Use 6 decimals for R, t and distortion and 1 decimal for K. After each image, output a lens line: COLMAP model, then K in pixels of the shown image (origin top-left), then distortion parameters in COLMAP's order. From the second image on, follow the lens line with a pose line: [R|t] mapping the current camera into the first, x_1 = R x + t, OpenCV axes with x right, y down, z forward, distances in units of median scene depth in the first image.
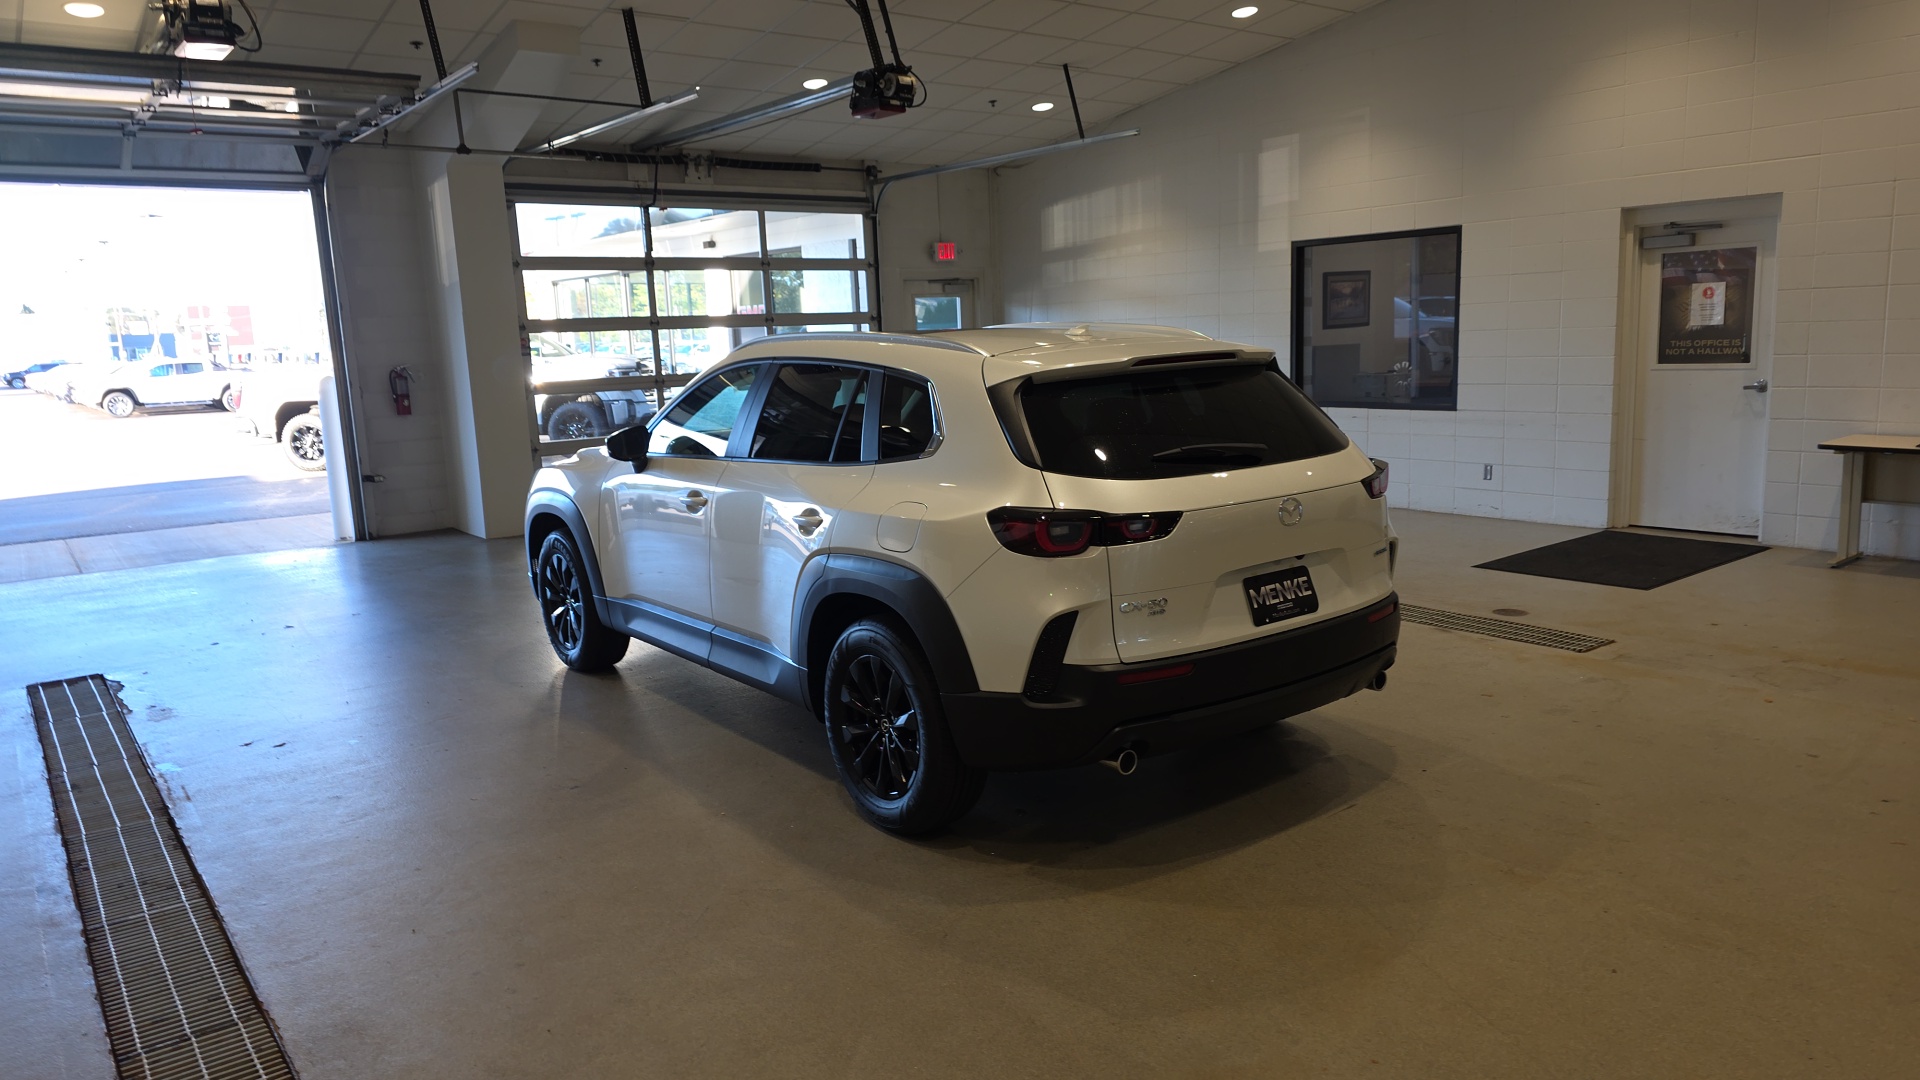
lens RADIAL K [[1286.7, 0, 995.2], [0, 1286.7, 540.2], [0, 0, 1]] dist [0.061926, -0.059083]
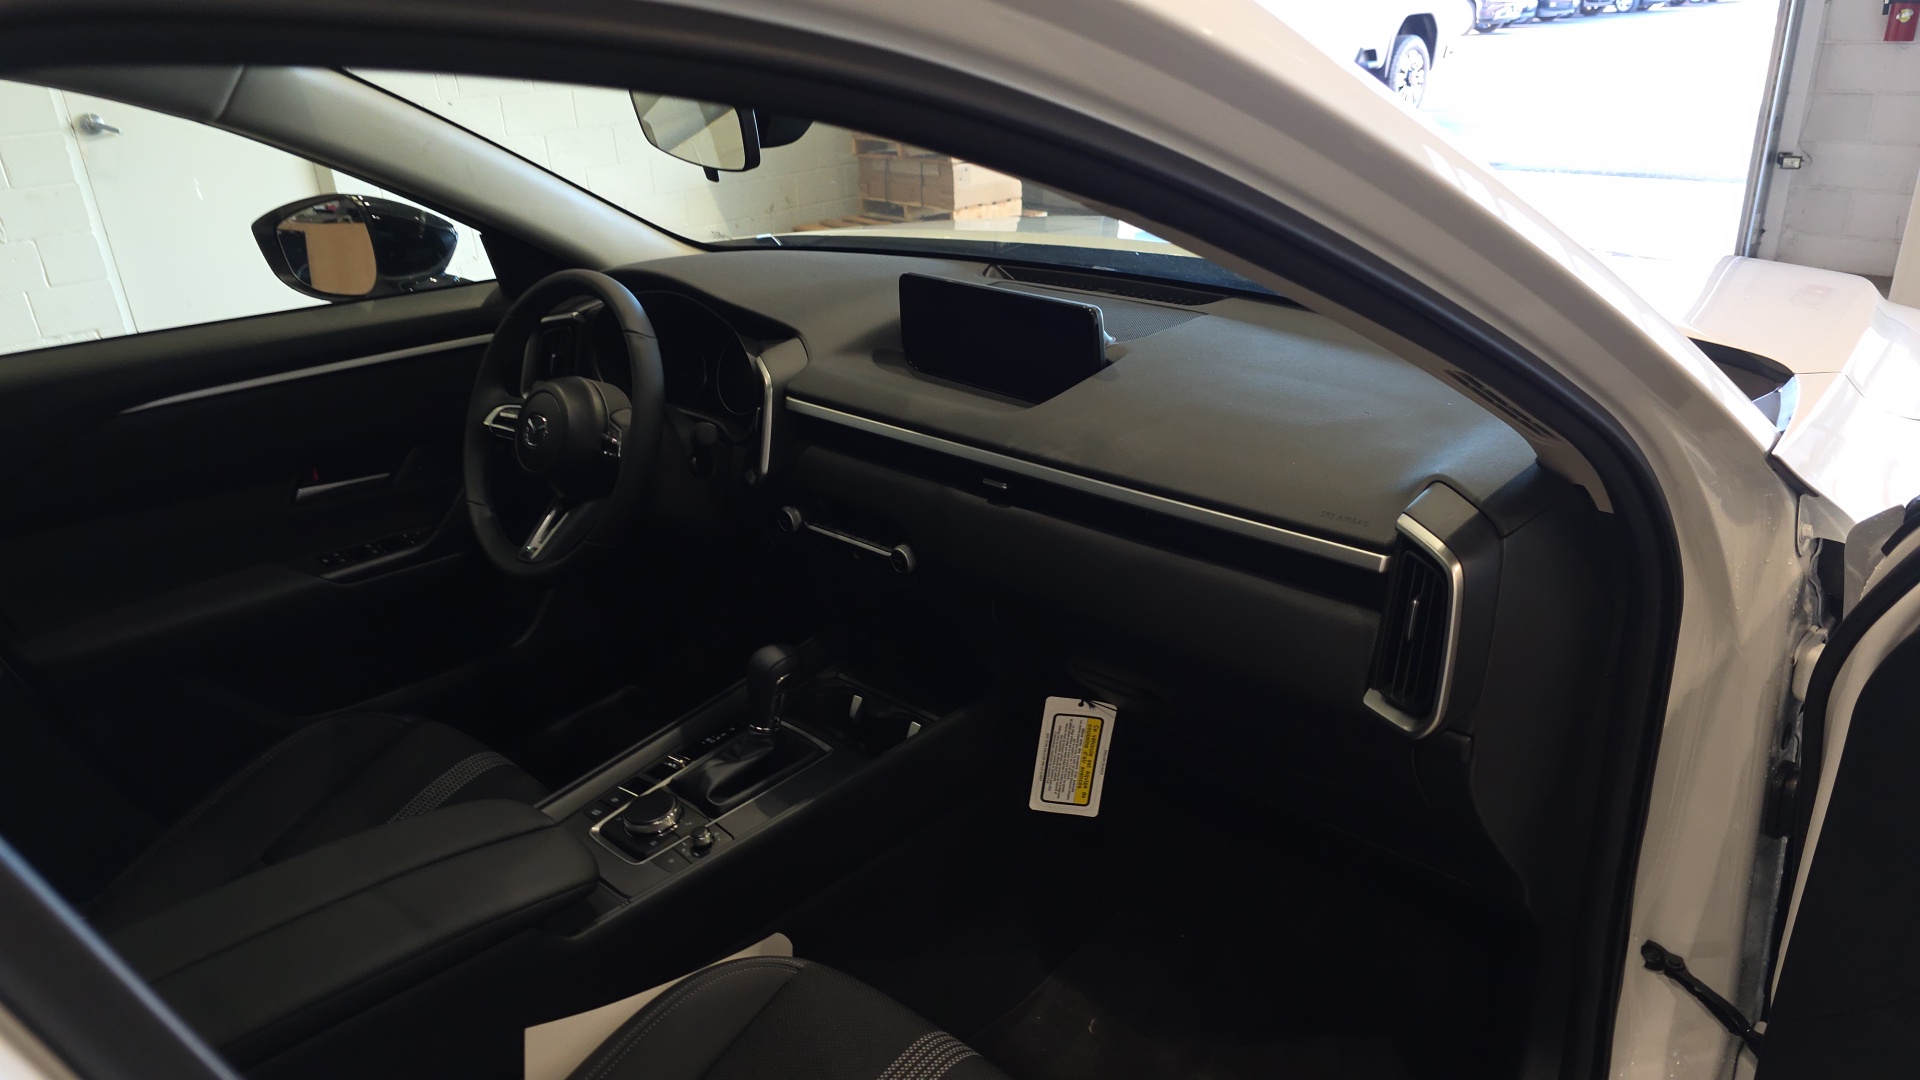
lens RADIAL K [[1286.7, 0, 987.4], [0, 1286.7, 553.3], [0, 0, 1]] dist [0.061926, -0.059083]
pose [[0.150306, 0.424014, -0.893096, 0.034418], [-0.118997, 0.904550, 0.409425, -0.080526], [0.981452, 0.044736, 0.186415, 0.552649]]
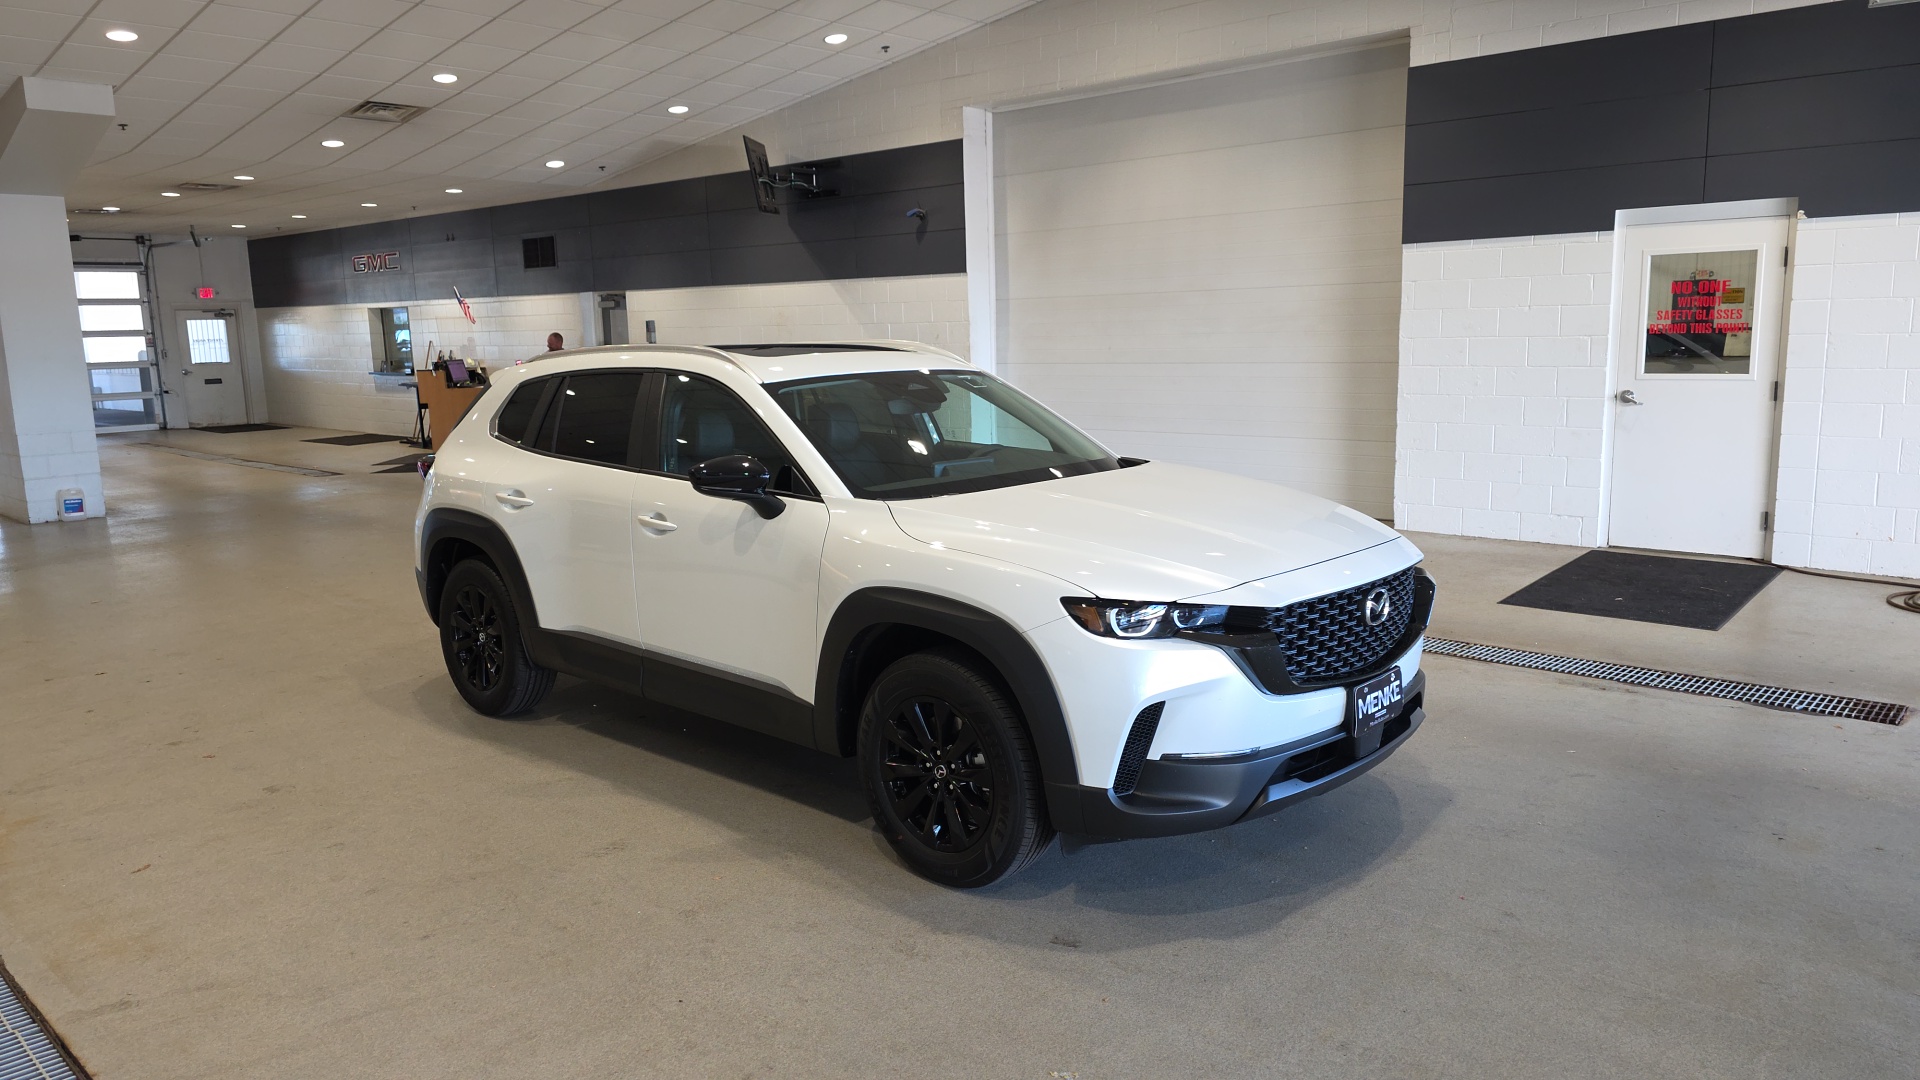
lens RADIAL K [[1286.7, 0, 975.6], [0, 1286.7, 524.8], [0, 0, 1]] dist [0.061926, -0.059083]
pose [[-0.983973, 0.085452, -0.156509, -0.022659], [0.031950, 0.947983, 0.316715, -0.169200], [0.175431, 0.306638, -0.935520, 0.993143]]
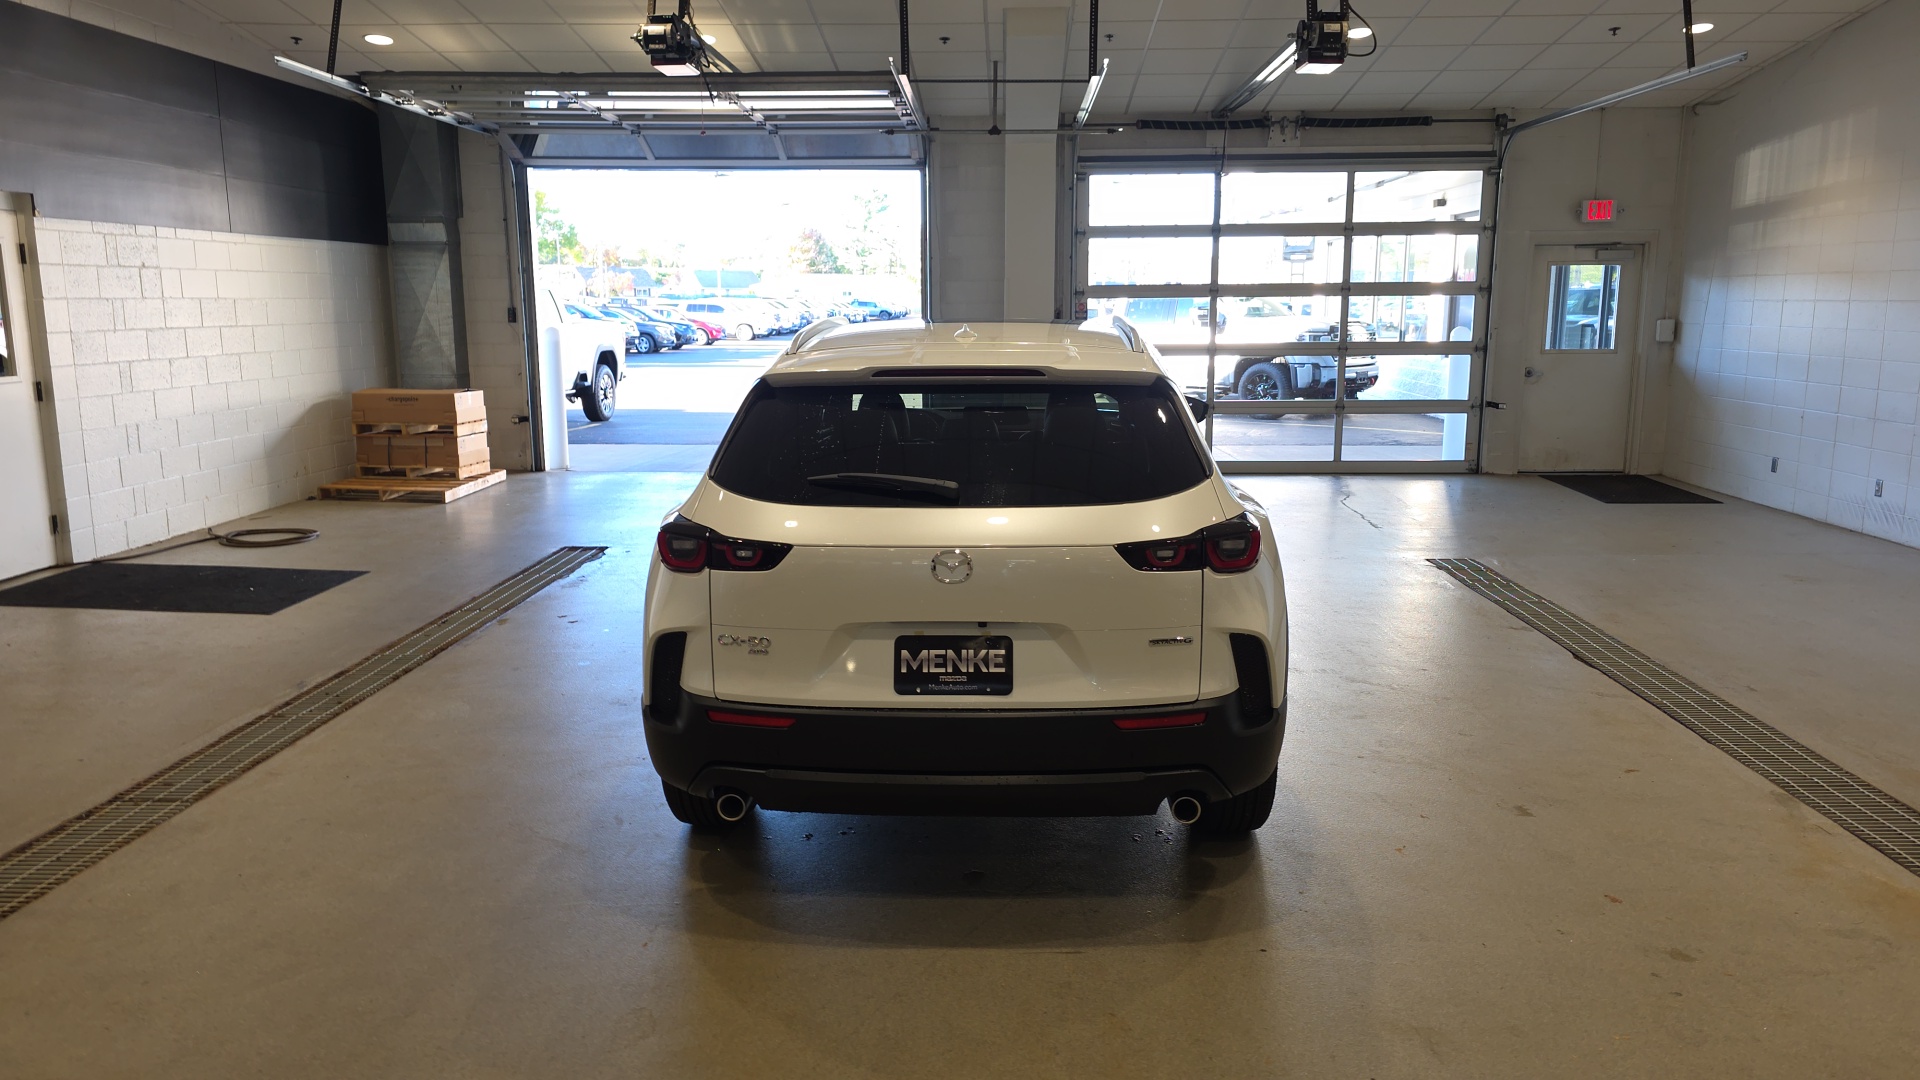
lens RADIAL K [[1286.7, 0, 972.0], [0, 1286.7, 508.9], [0, 0, 1]] dist [0.061926, -0.059083]
pose [[0.763290, 0.137911, -0.631165, 0.266038], [-0.130888, 0.989701, 0.057964, -0.038133], [0.632659, 0.038368, 0.773479, 0.132792]]
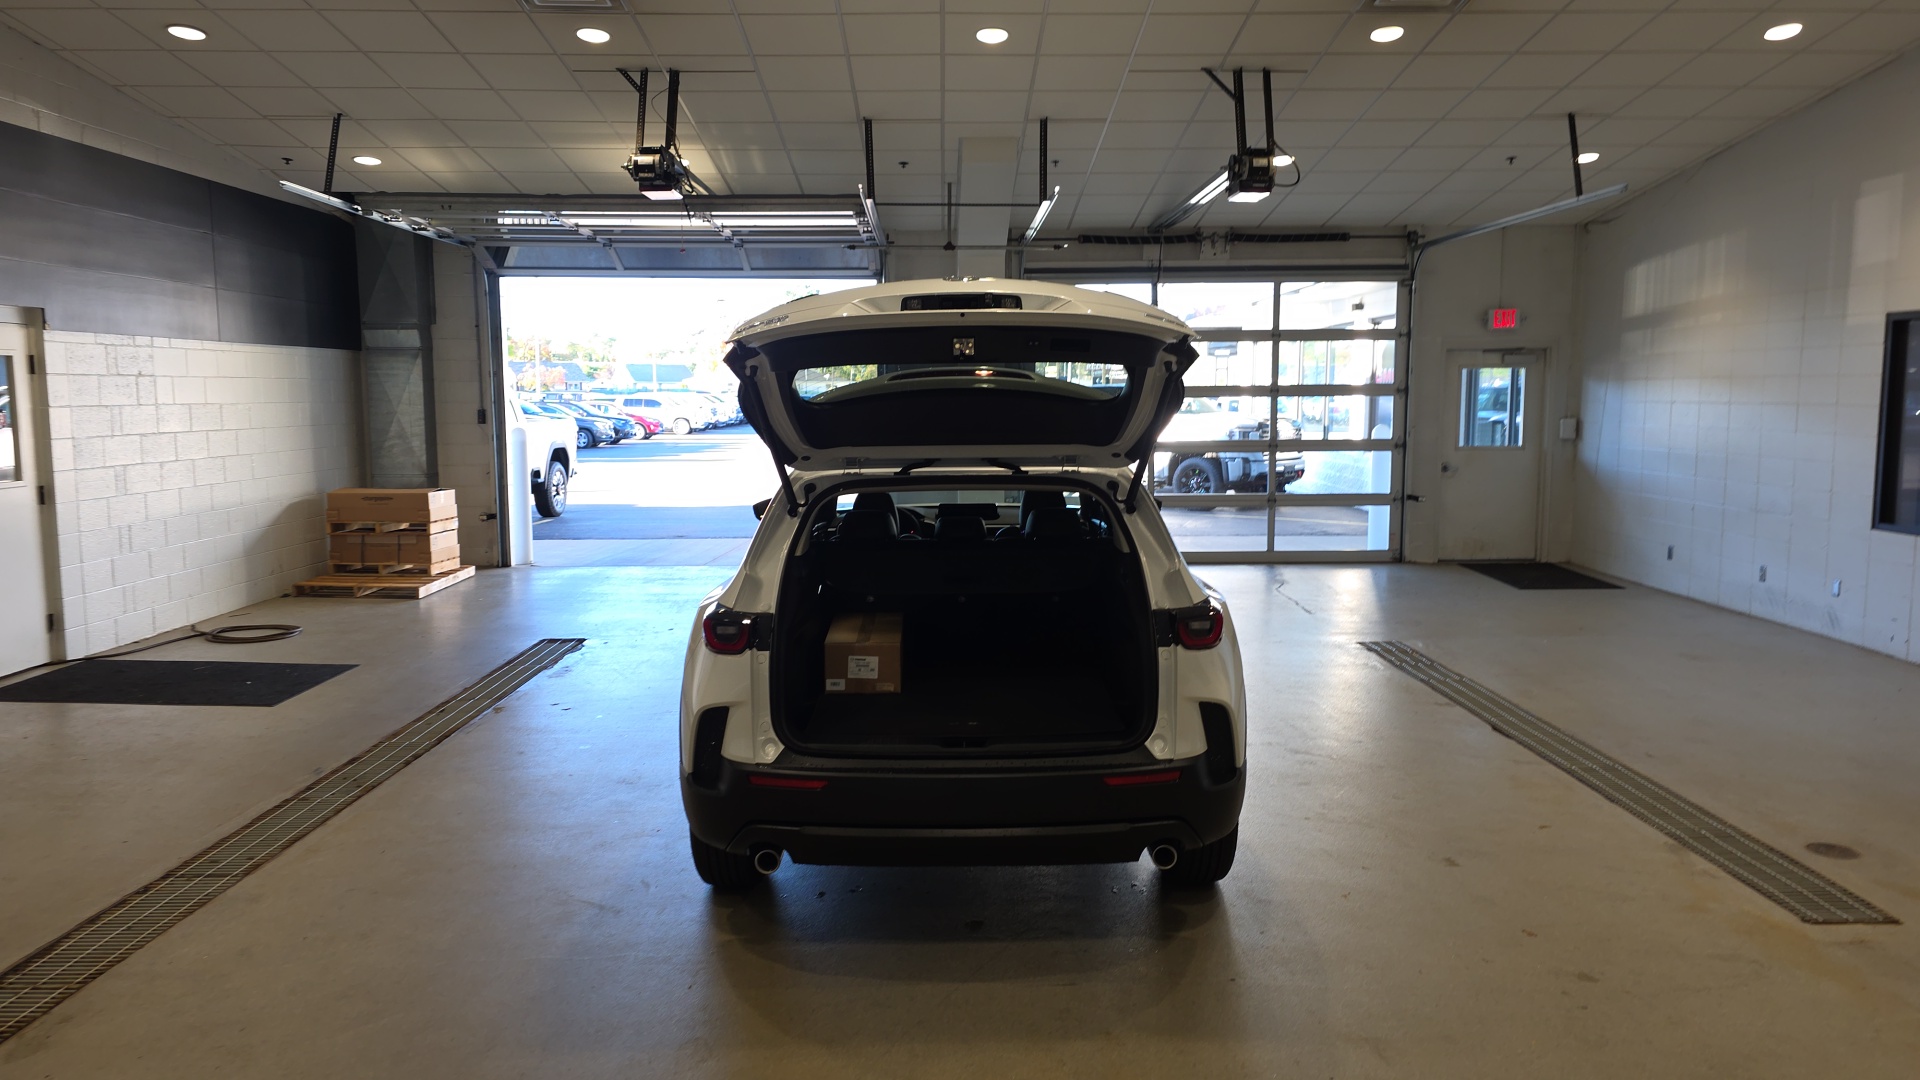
lens RADIAL K [[1286.7, 0, 961.1], [0, 1286.7, 517.1], [0, 0, 1]] dist [0.061926, -0.059083]
pose [[0.791493, 0.092496, -0.604138, 0.282893], [-0.124510, 0.992155, -0.011221, -0.037826], [0.598361, 0.084103, 0.796801, 0.081022]]
